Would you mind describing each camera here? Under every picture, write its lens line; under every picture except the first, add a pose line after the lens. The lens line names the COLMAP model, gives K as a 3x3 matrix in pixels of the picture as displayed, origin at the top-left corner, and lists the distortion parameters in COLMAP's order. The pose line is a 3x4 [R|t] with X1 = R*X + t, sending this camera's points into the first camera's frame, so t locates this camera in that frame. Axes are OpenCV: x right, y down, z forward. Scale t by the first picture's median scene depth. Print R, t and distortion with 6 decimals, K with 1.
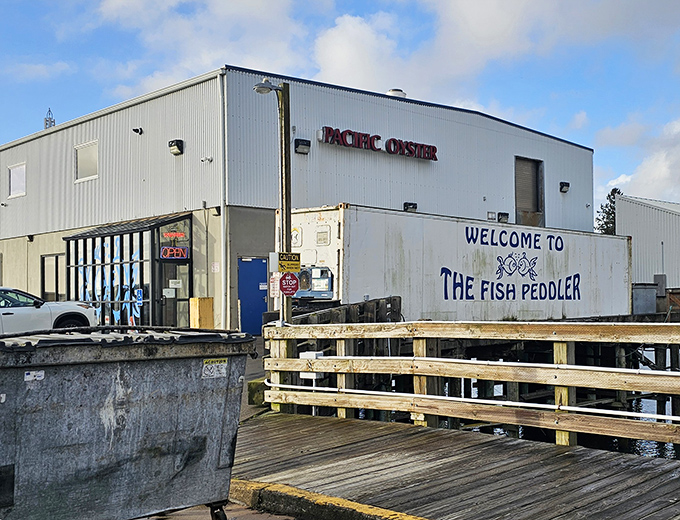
lens RADIAL K [[532.7, 0, 335.7], [0, 532.7, 281.0], [0, 0, 1]] dist [-0.011162, 0.003328]
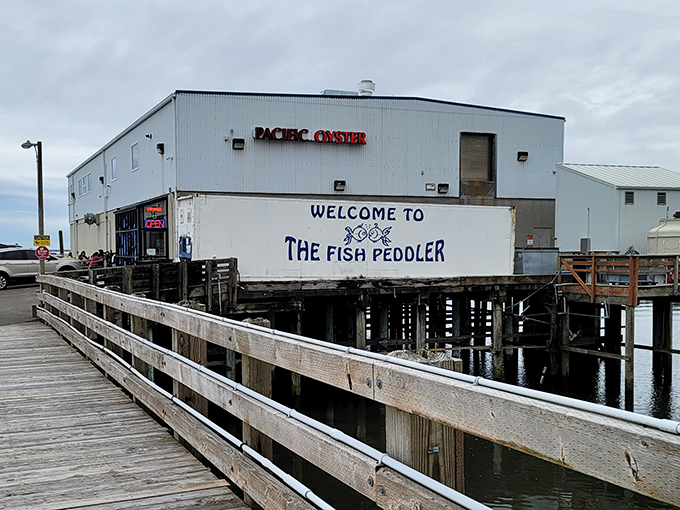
lens RADIAL K [[495.7, 0, 340.1], [0, 495.7, 254.7], [0, 0, 1]] dist [0.010213, 0.000588]
pose [[0.952111, 0.013504, -0.305454, 0.624331], [-0.001556, 0.999225, 0.039324, -0.025306], [0.305748, -0.036966, 0.951395, -0.135036]]
